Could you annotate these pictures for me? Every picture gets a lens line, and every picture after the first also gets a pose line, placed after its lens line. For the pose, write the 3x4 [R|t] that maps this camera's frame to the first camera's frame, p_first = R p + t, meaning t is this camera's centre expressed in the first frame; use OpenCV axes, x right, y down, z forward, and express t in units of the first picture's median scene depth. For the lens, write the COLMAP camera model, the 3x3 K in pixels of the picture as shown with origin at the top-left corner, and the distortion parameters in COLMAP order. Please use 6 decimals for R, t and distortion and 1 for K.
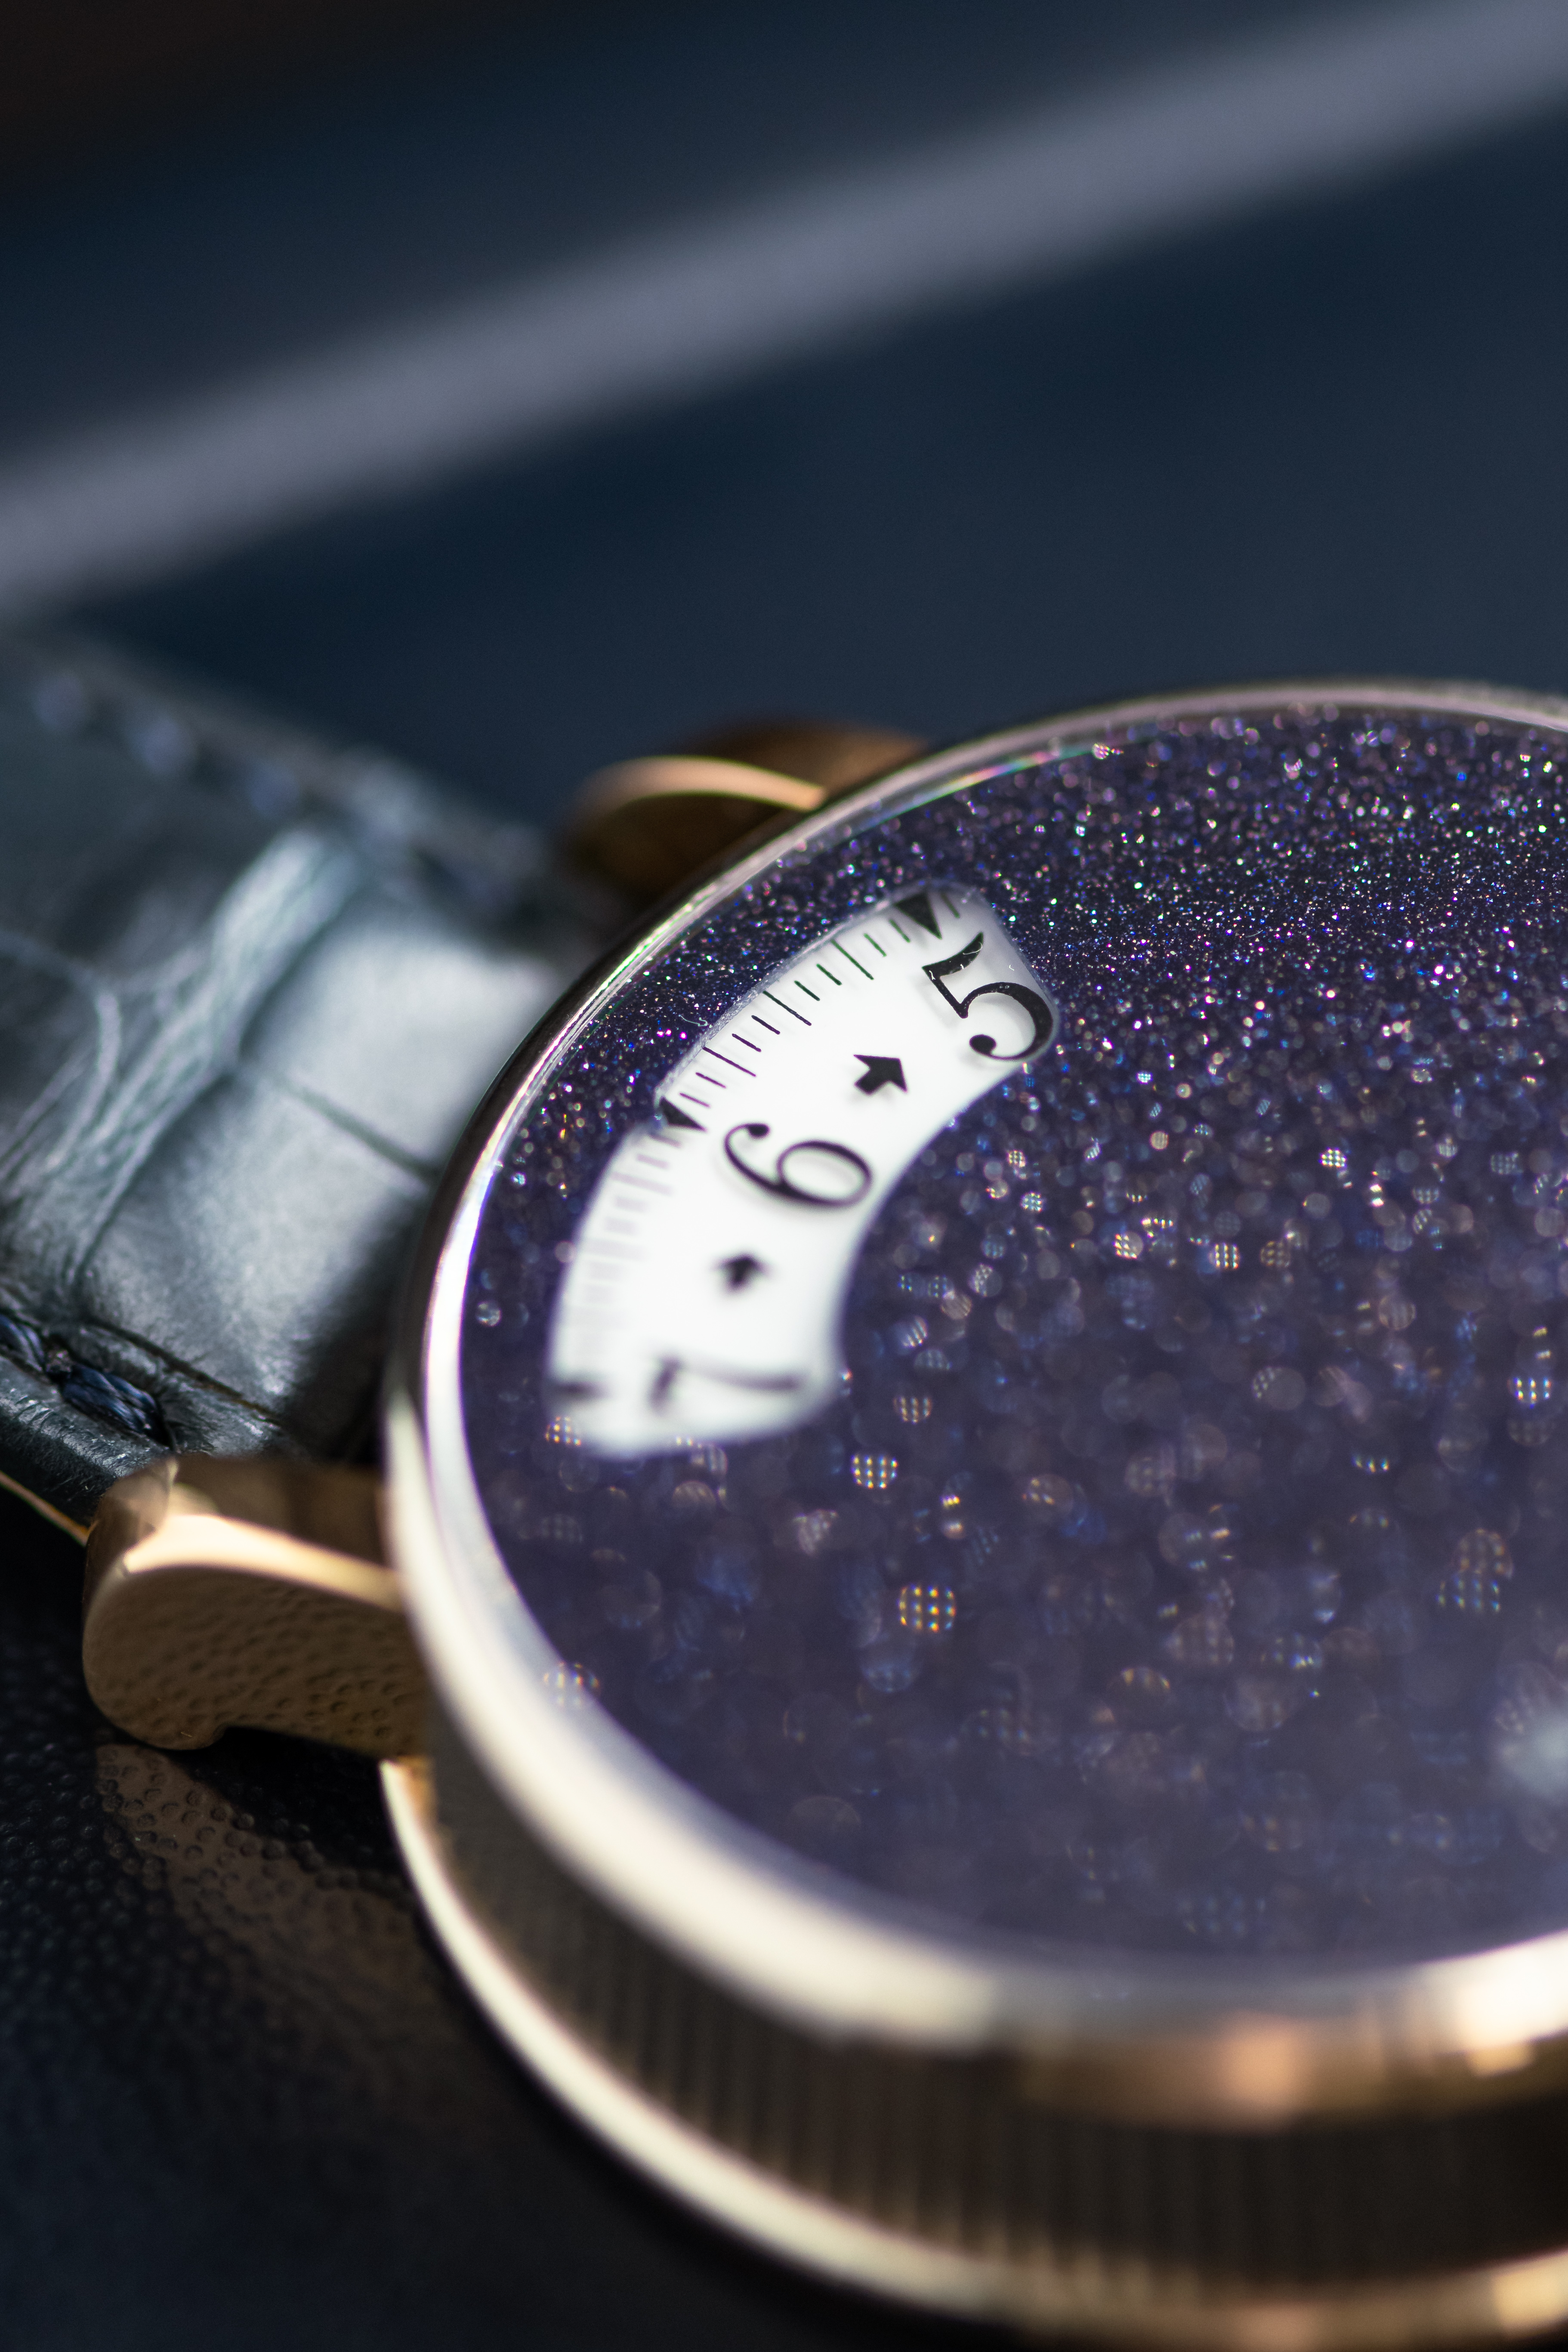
lens RADIAL K [[7137.7, 0, 787.0], [0, 7137.7, 1178.2], [0, 0, 1]] dist [0.137184, 0.000000]
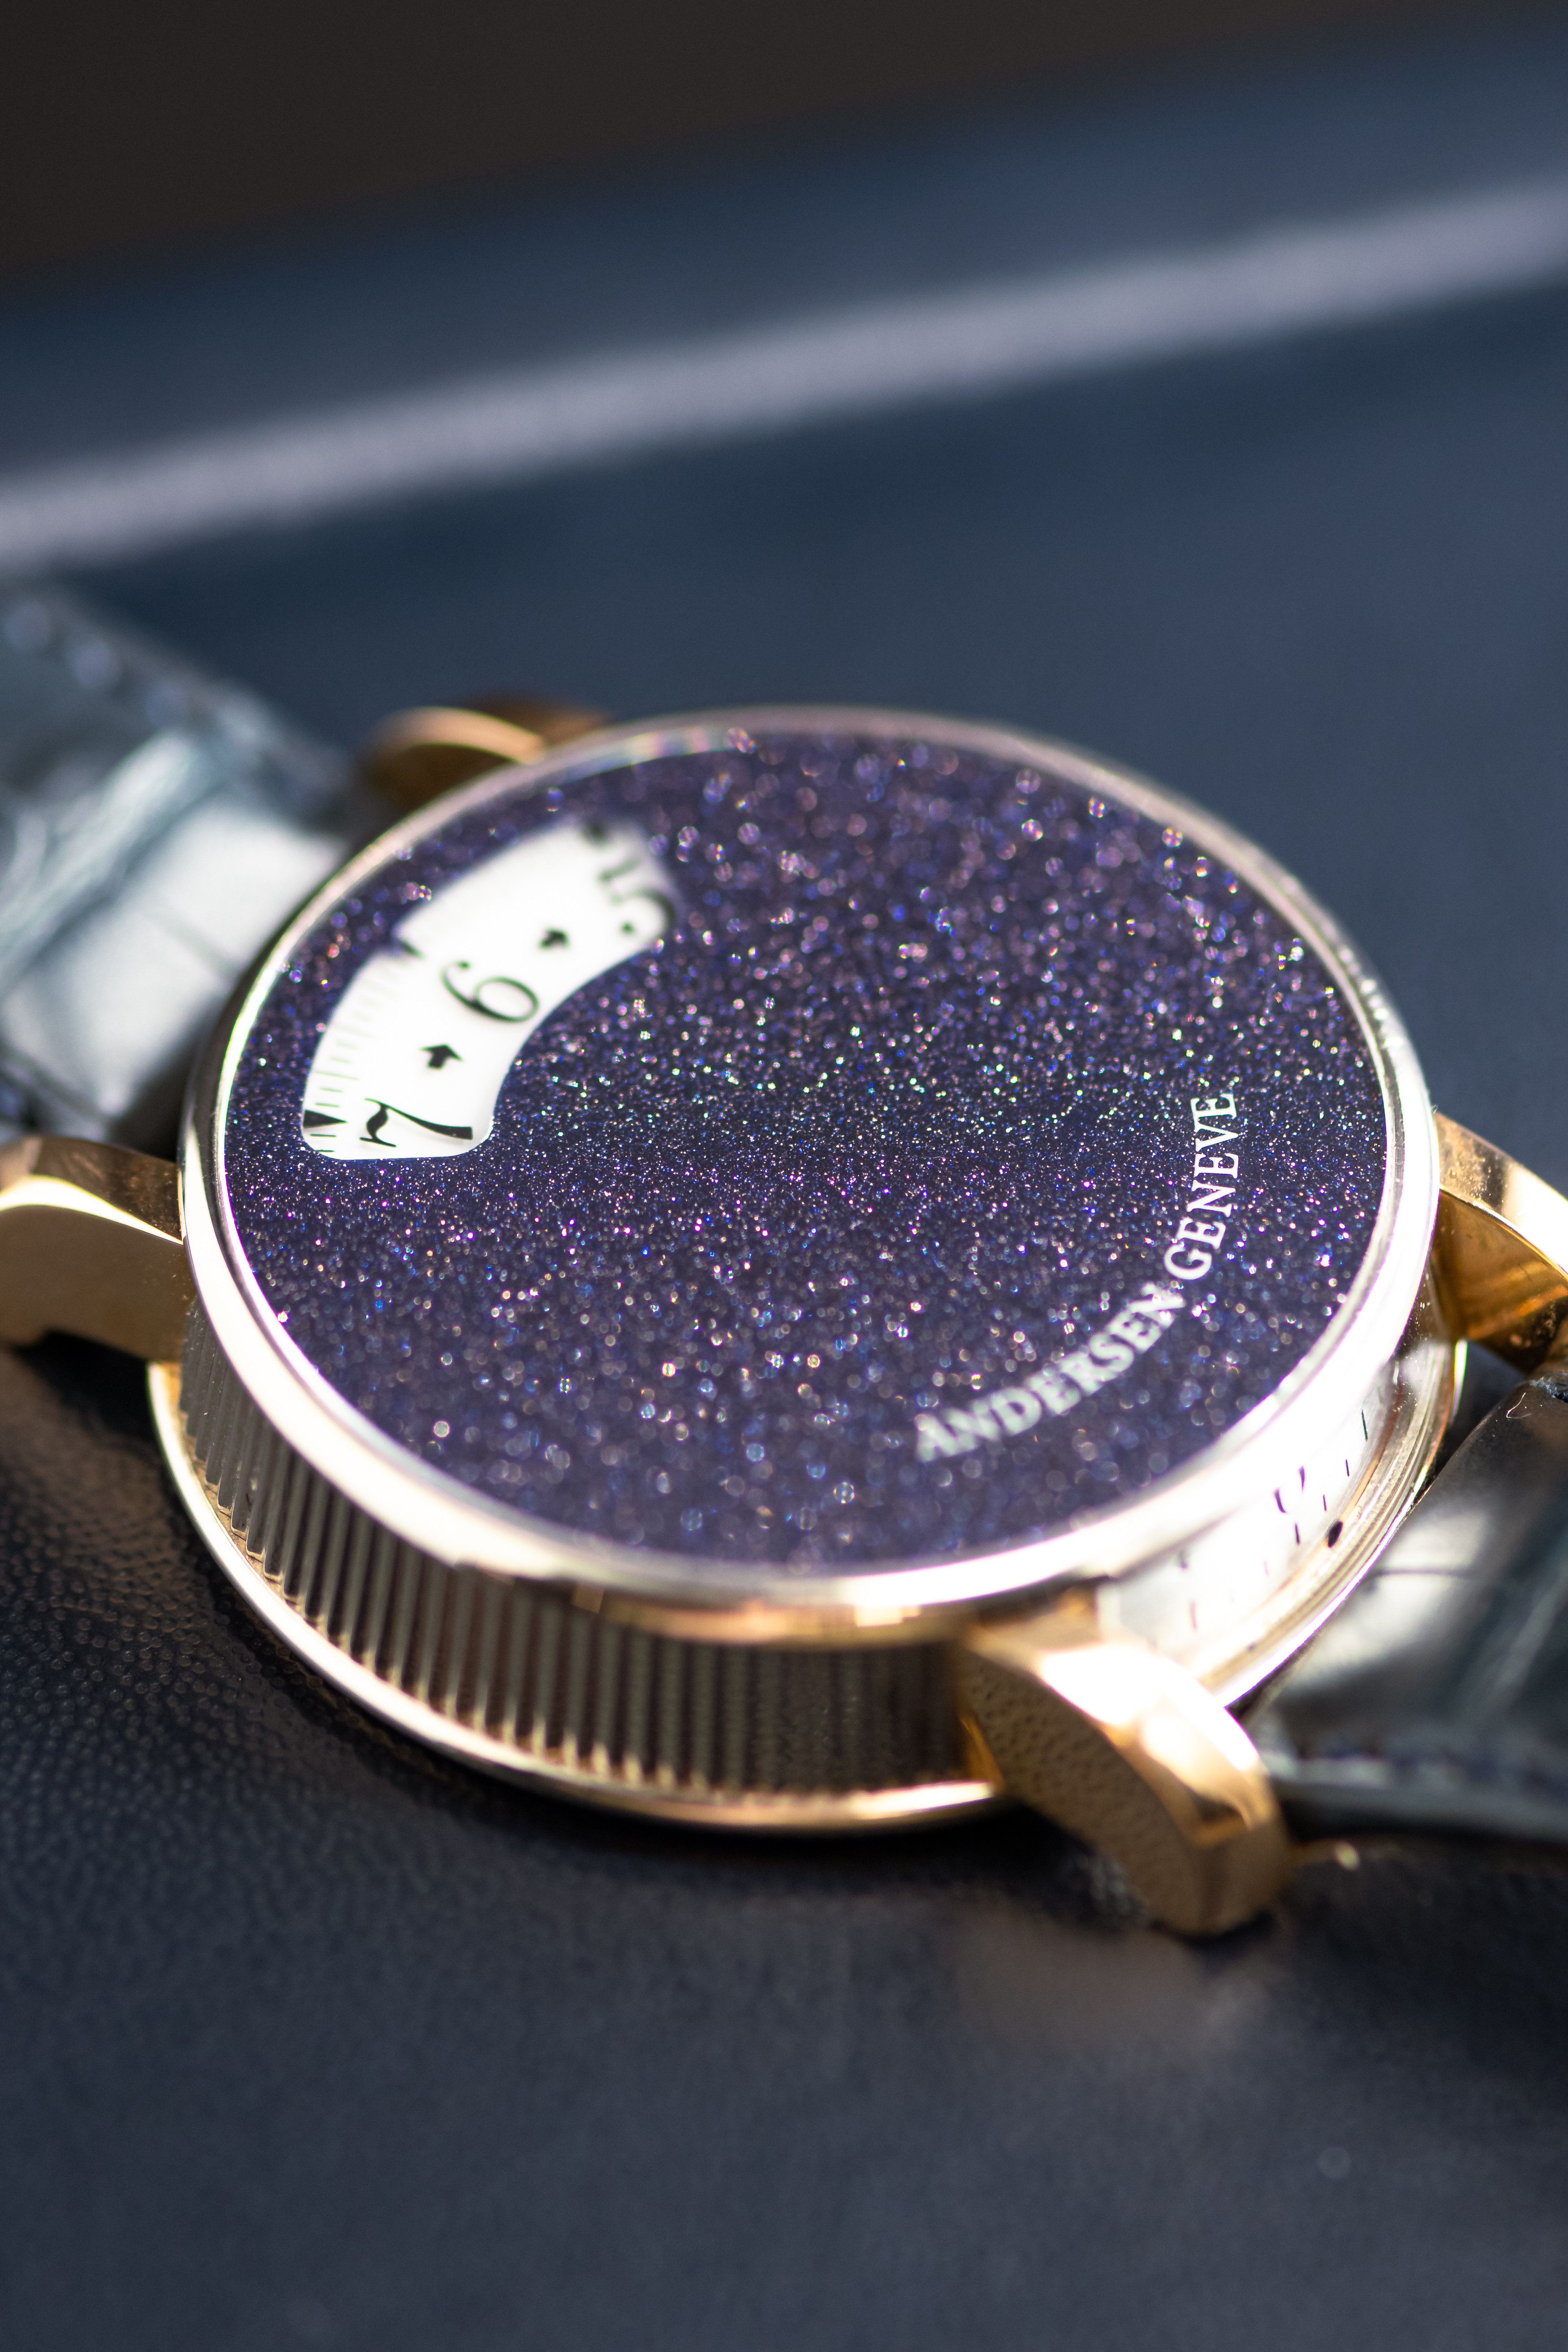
lens RADIAL K [[7137.7, 0, 783.2], [0, 7137.7, 1179.4], [0, 0, 1]] dist [0.137184, 0.000000]
pose [[0.992445, 0.122618, -0.004156, 0.071312], [-0.122600, 0.989876, -0.071519, 0.132047], [-0.004656, 0.071488, 0.997431, -0.441213]]
